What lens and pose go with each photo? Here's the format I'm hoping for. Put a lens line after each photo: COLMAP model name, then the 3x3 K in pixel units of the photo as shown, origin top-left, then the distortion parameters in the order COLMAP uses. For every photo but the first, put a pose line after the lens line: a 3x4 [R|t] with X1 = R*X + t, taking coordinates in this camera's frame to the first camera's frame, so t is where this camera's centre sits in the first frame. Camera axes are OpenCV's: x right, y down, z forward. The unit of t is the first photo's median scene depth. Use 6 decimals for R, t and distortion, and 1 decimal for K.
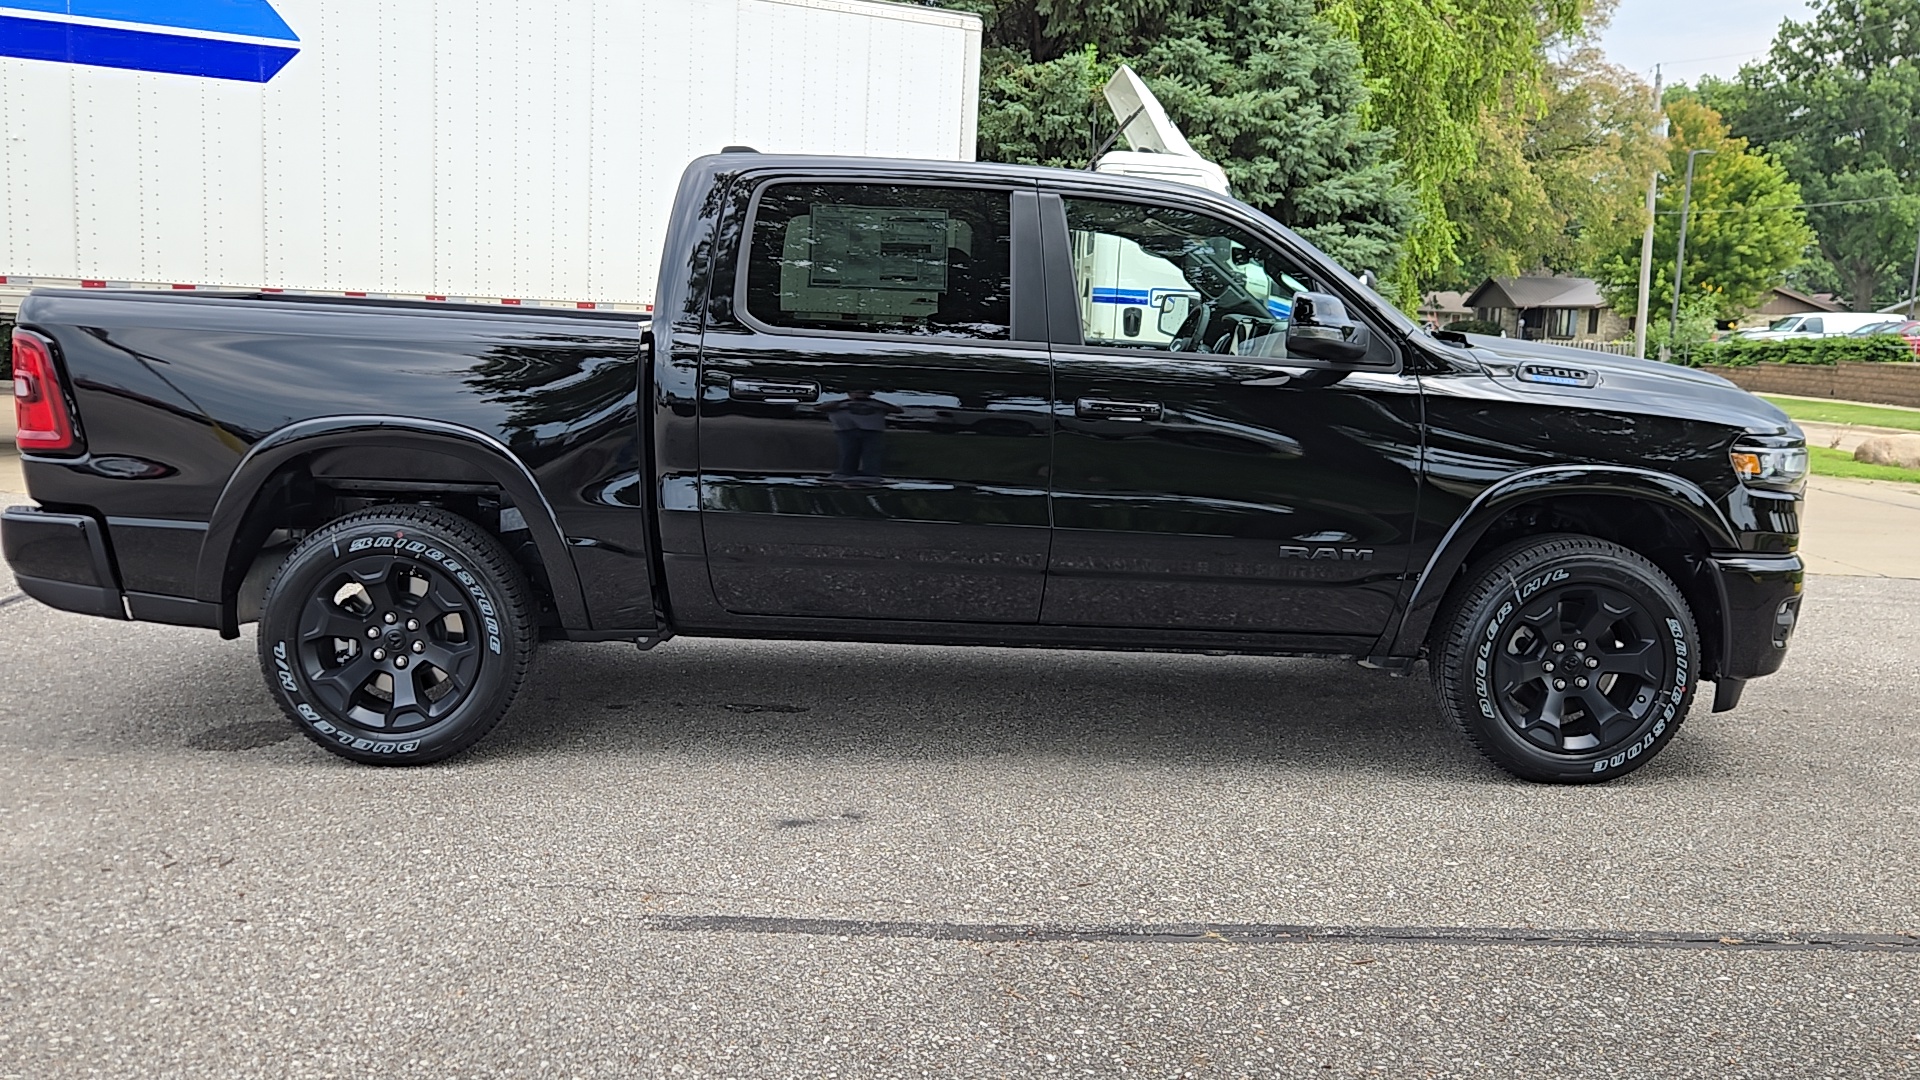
lens RADIAL K [[1540.1, 0, 955.0], [0, 1540.1, 511.5], [0, 0, 1]] dist [0.011877, -0.017671]
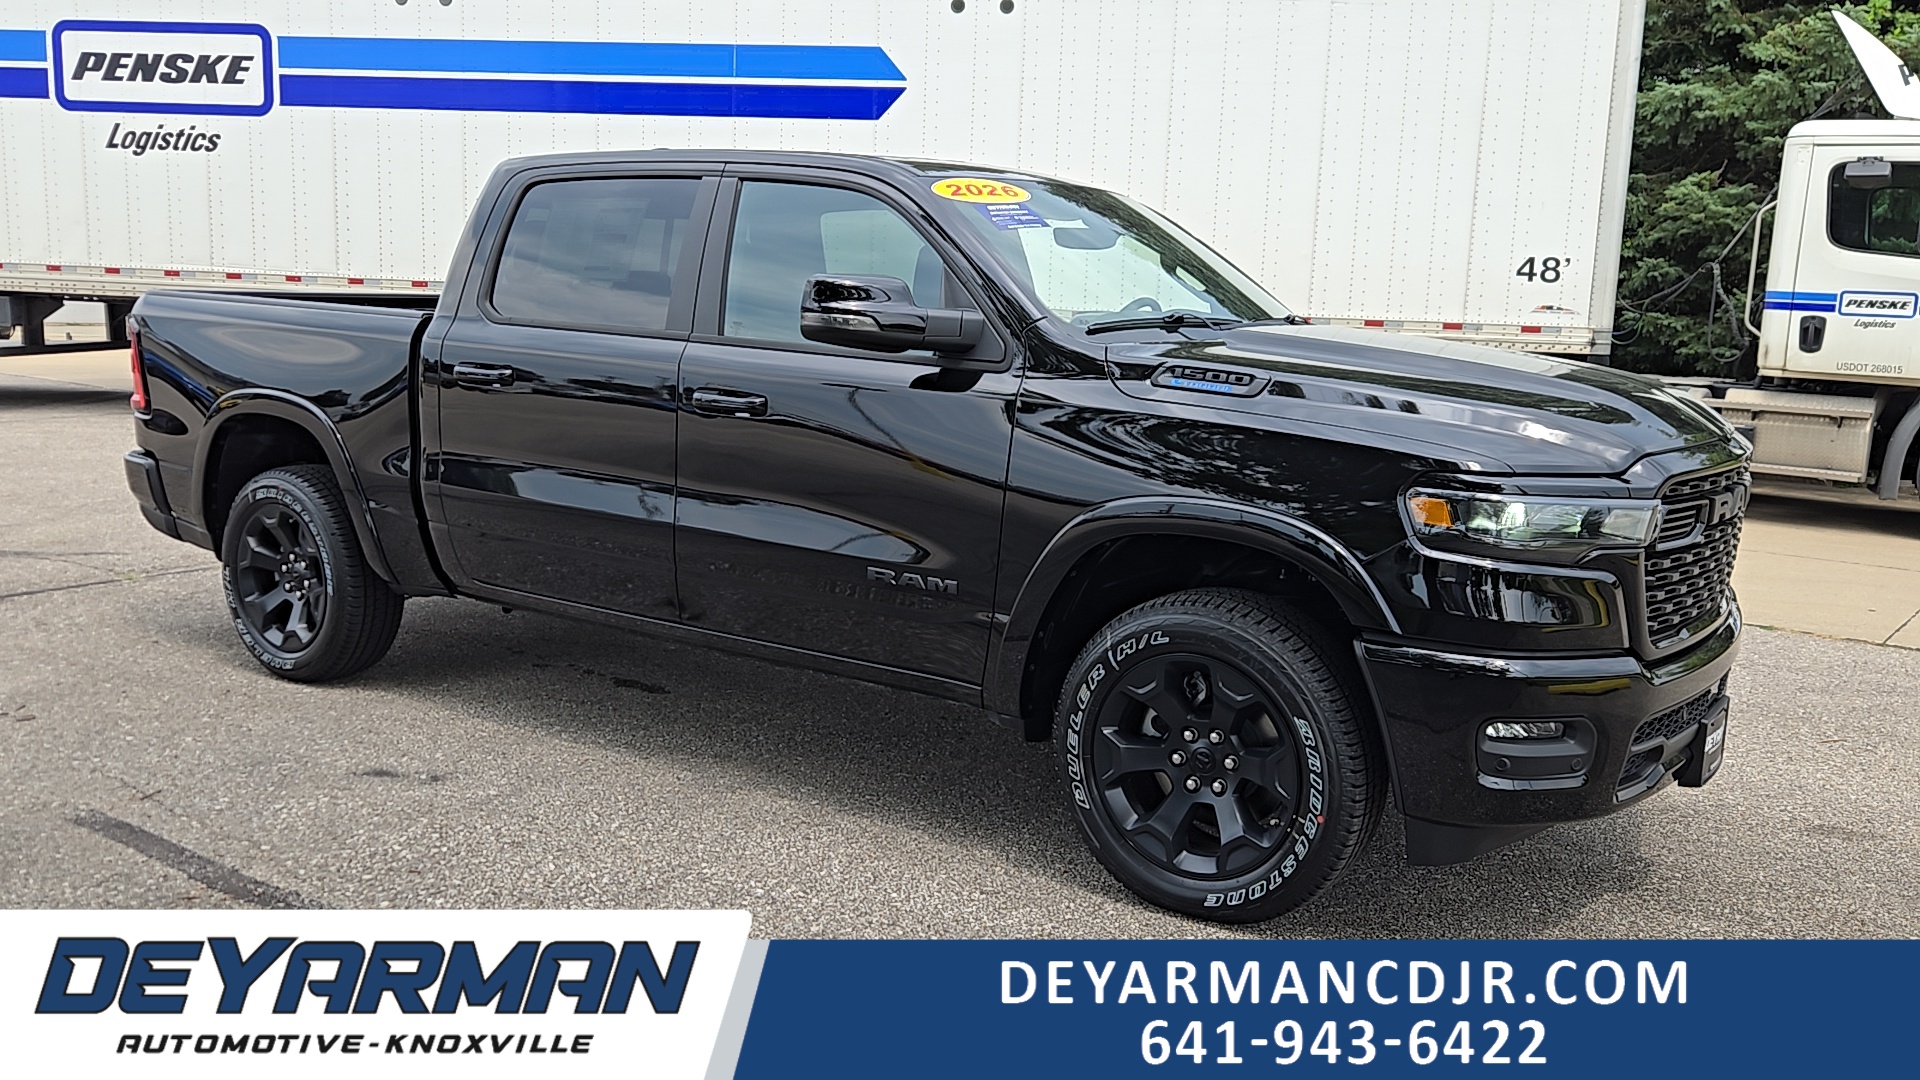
lens RADIAL K [[1540.1, 0, 955.0], [0, 1540.1, 511.5], [0, 0, 1]] dist [0.011877, -0.017671]
pose [[0.804627, 0.071758, -0.589428, 0.743962], [-0.078800, 0.996795, 0.013781, -0.023858], [0.588528, 0.035359, 0.807703, 0.313076]]
